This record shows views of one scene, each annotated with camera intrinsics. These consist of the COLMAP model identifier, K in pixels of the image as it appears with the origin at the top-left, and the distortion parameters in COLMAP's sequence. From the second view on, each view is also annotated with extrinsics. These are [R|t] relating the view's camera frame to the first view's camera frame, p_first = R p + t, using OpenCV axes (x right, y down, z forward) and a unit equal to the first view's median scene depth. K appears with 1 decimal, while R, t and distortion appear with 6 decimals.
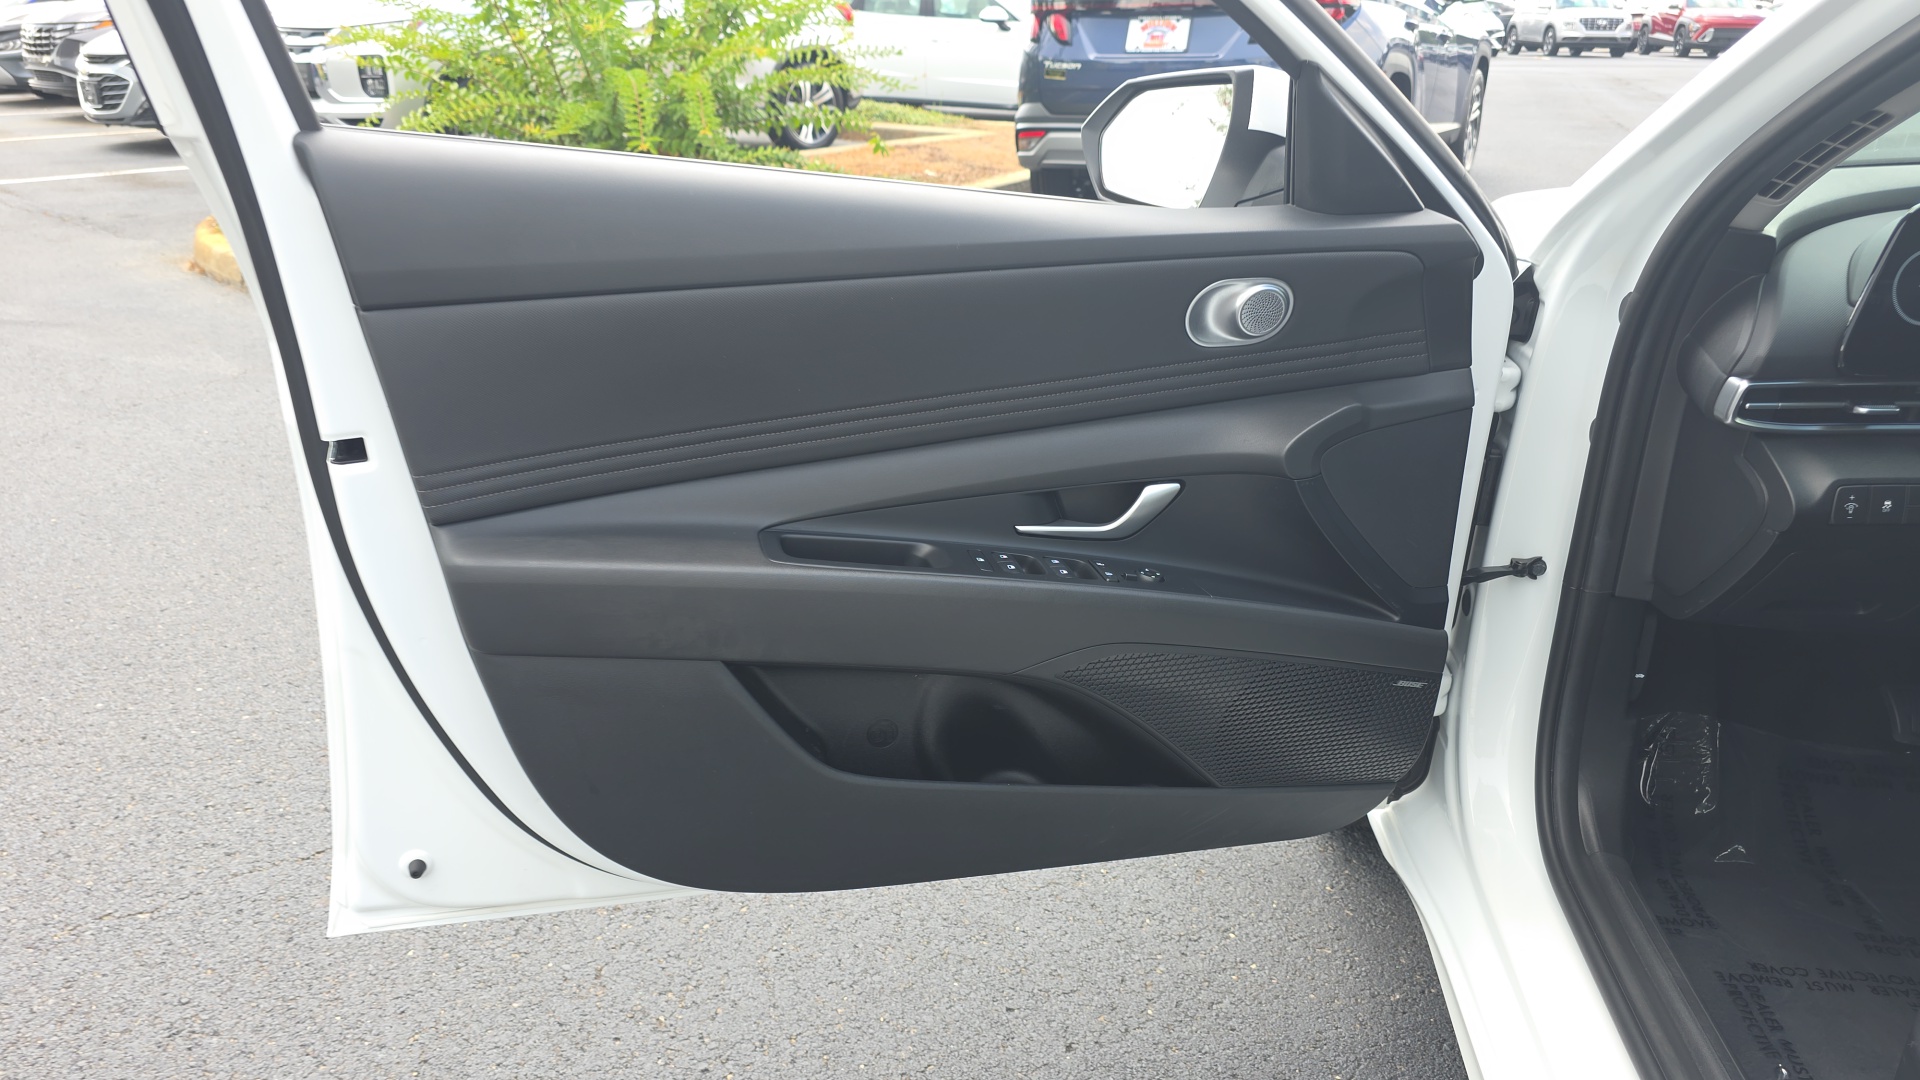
lens RADIAL K [[1309.3, 0, 954.3], [0, 1309.3, 558.4], [0, 0, 1]] dist [0.048680, -0.055980]
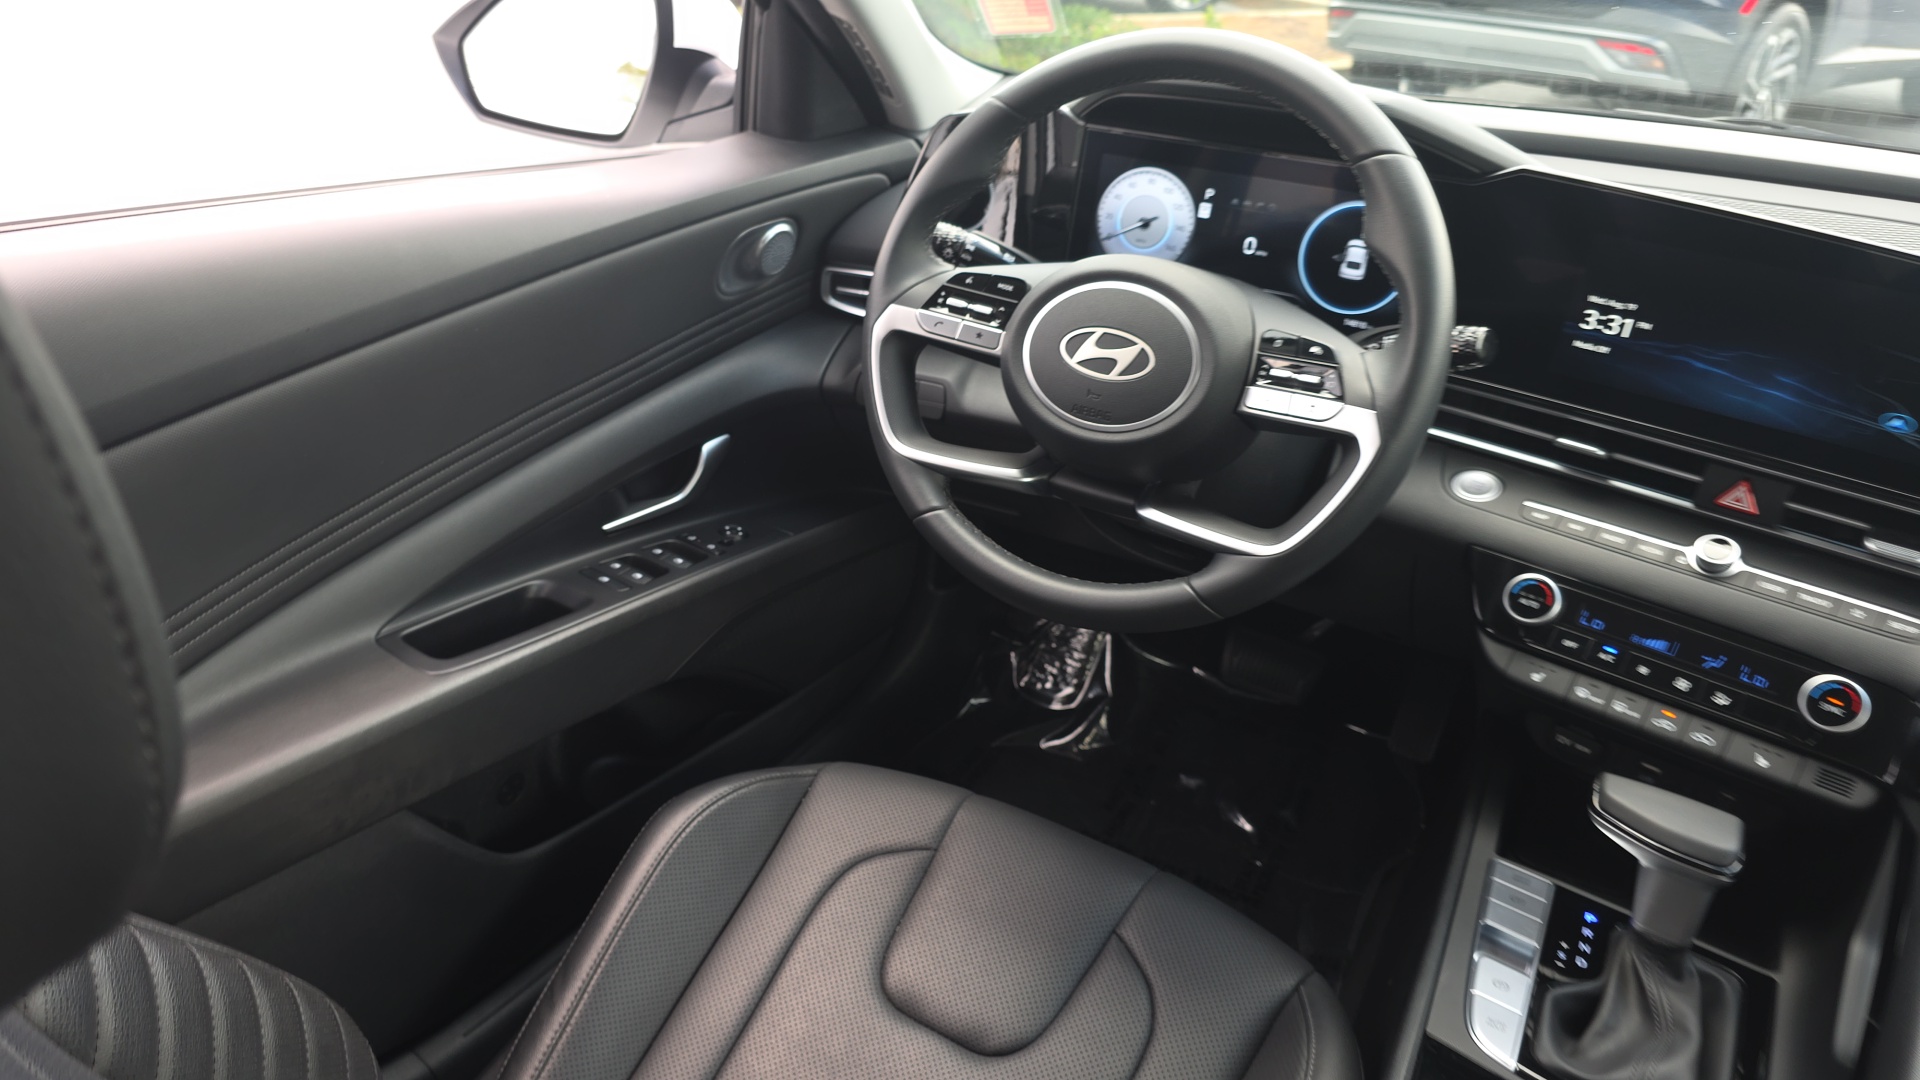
lens RADIAL K [[1309.3, 0, 904.3], [0, 1309.3, 560.7], [0, 0, 1]] dist [0.048680, -0.055980]
pose [[0.913513, 0.226132, -0.338170, 0.187319], [-0.192867, 0.972654, 0.129406, -0.008285], [0.358185, -0.052992, 0.932145, -0.000450]]
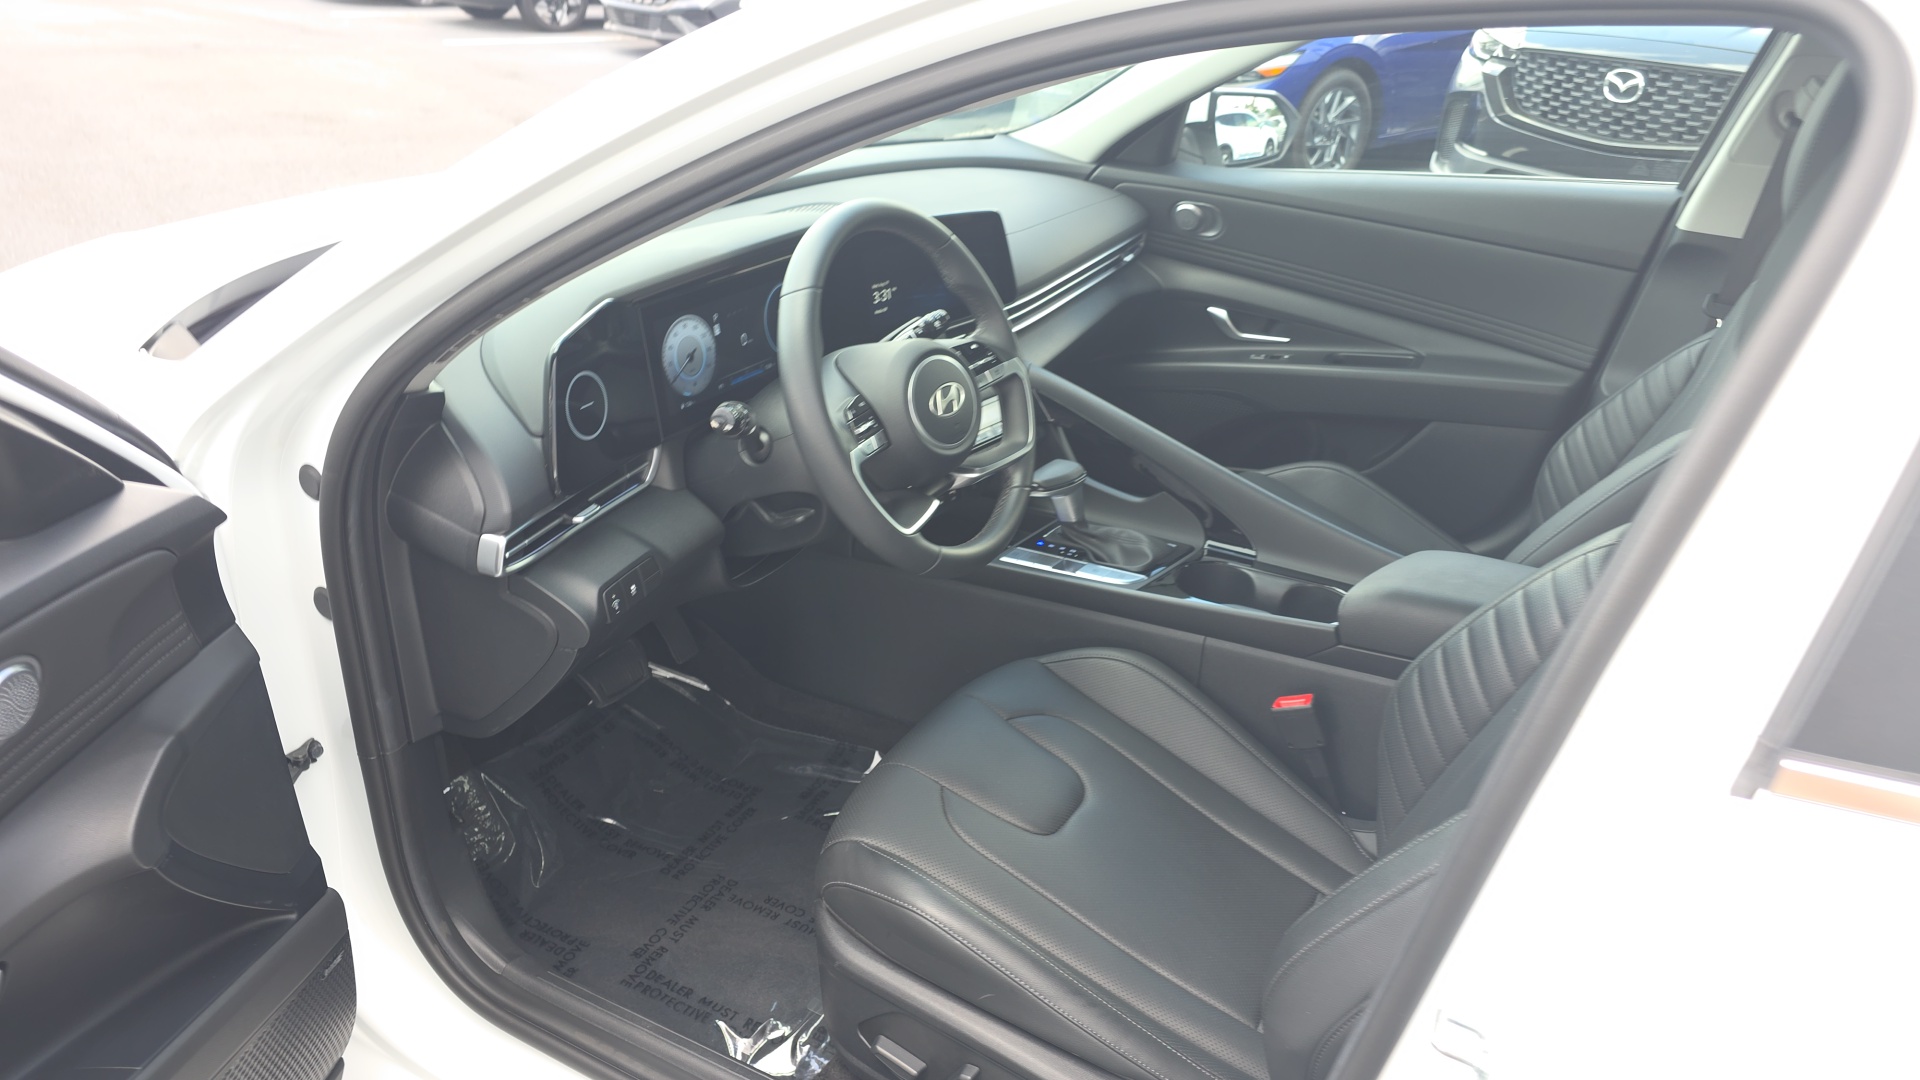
lens RADIAL K [[1309.3, 0, 960.1], [0, 1309.3, 537.4], [0, 0, 1]] dist [0.048680, -0.055980]
pose [[0.364397, -0.392099, 0.844673, -0.024623], [0.331548, 0.902230, 0.275786, -0.051677], [-0.870225, 0.179554, 0.458769, 0.036814]]
